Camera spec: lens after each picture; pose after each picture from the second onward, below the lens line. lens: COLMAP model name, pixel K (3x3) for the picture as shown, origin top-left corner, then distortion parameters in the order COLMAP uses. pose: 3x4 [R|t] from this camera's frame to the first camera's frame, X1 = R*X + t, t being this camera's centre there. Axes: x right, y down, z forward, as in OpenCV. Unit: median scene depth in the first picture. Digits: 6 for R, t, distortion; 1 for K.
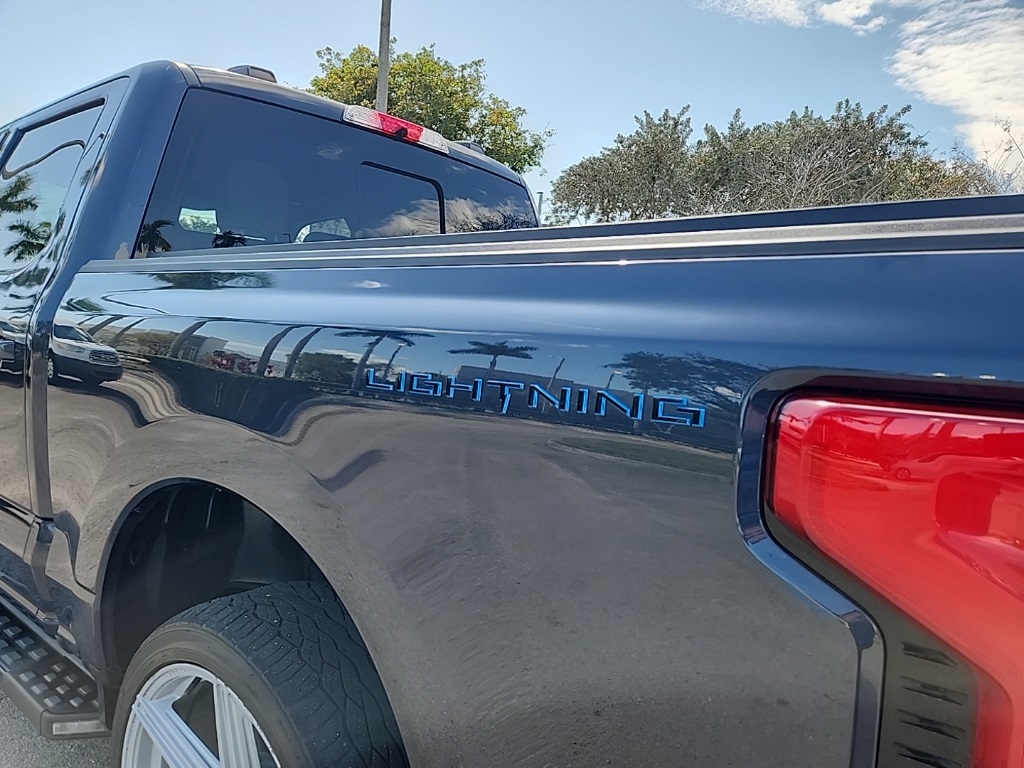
lens RADIAL K [[701.4, 0, 514.0], [0, 701.4, 394.2], [0, 0, 1]] dist [0.032253, -0.007246]
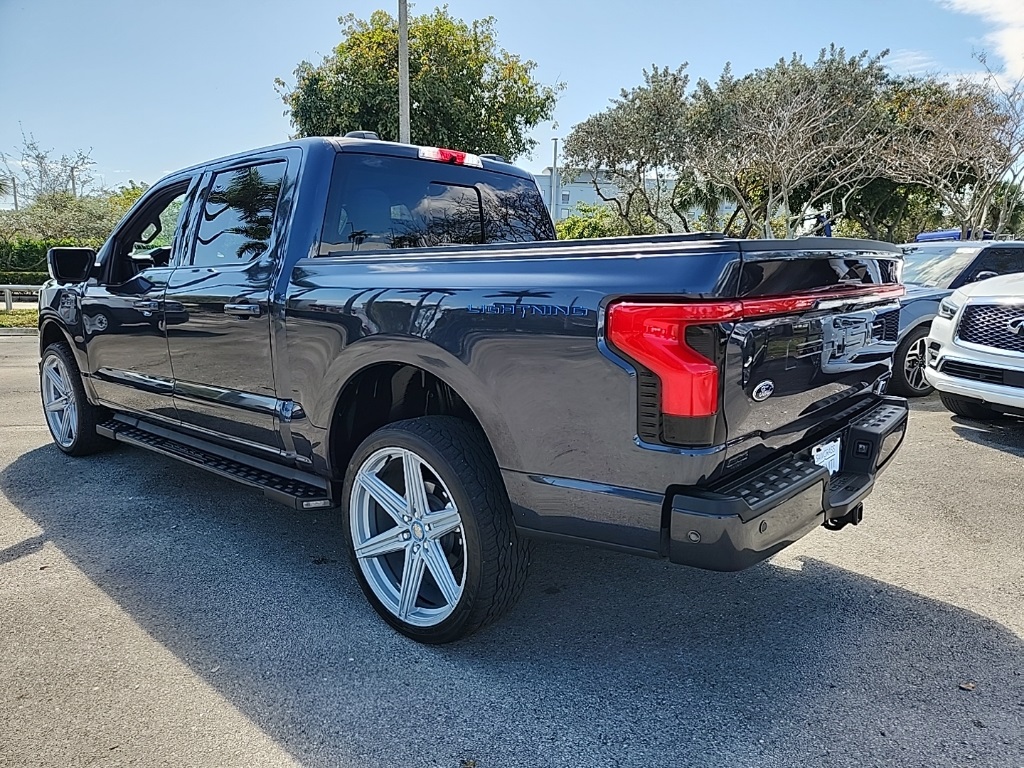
lens RADIAL K [[688.8, 0, 512.0], [0, 688.8, 384.0], [0, 0, 1]] dist [0.077899, -0.060012]
pose [[0.997801, -0.050396, -0.043059, 0.002500], [0.053005, 0.996682, 0.061769, 0.007819], [0.039803, -0.063915, 0.997161, -0.110802]]
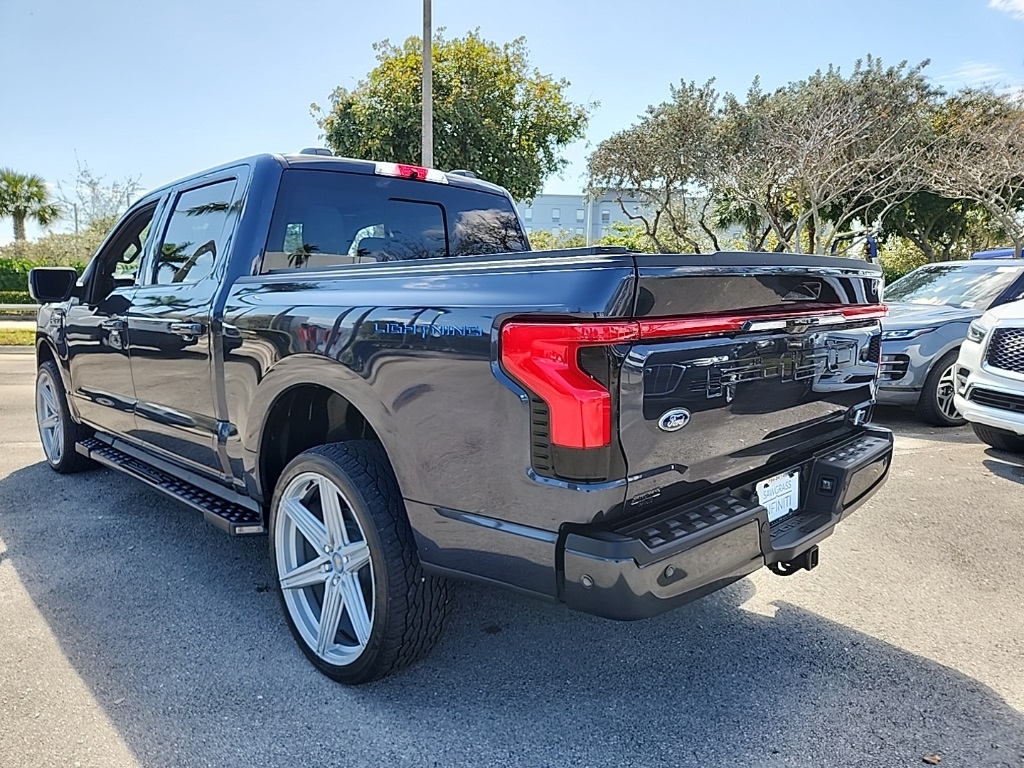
lens RADIAL K [[697.7, 0, 497.2], [0, 697.7, 387.0], [0, 0, 1]] dist [0.072537, -0.062366]
pose [[0.991762, -0.040566, -0.121499, 0.035857], [0.044713, 0.998500, 0.031604, 0.009154], [0.120035, -0.036776, 0.992088, -0.097829]]
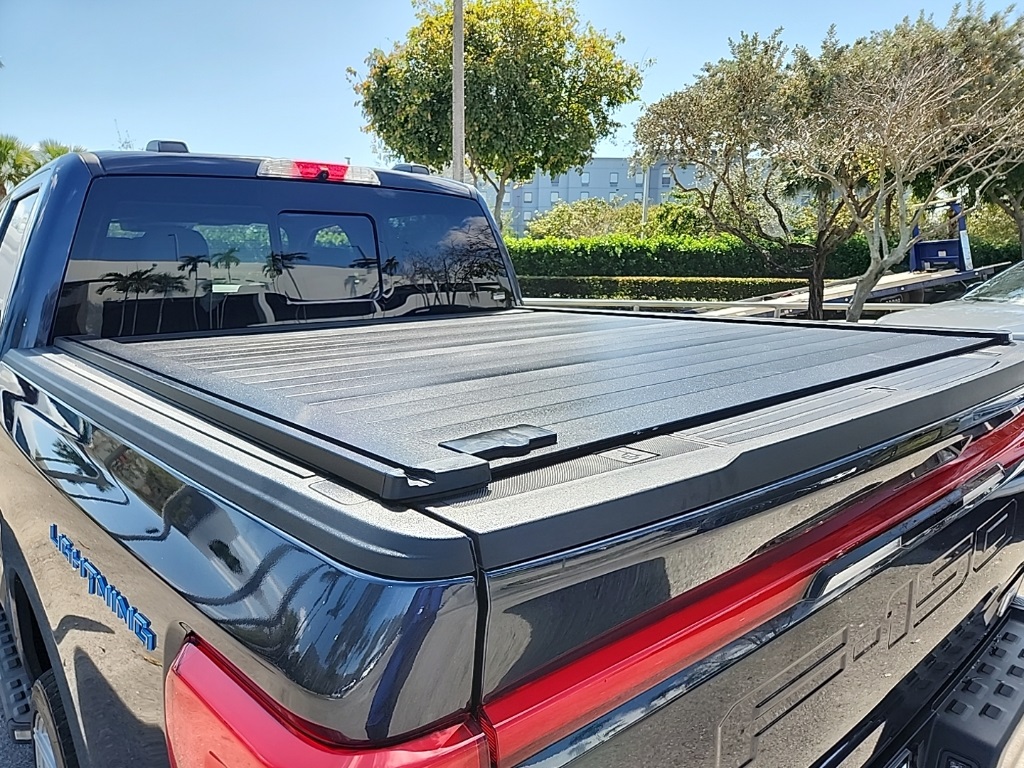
lens RADIAL K [[698.4, 0, 512.0], [0, 698.4, 384.0], [0, 0, 1]] dist [0.055607, -0.045341]
pose [[0.982576, -0.027739, -0.183779, 0.057653], [0.041849, 0.996428, 0.073344, -0.024453], [0.181088, -0.079757, 0.980227, -0.000068]]
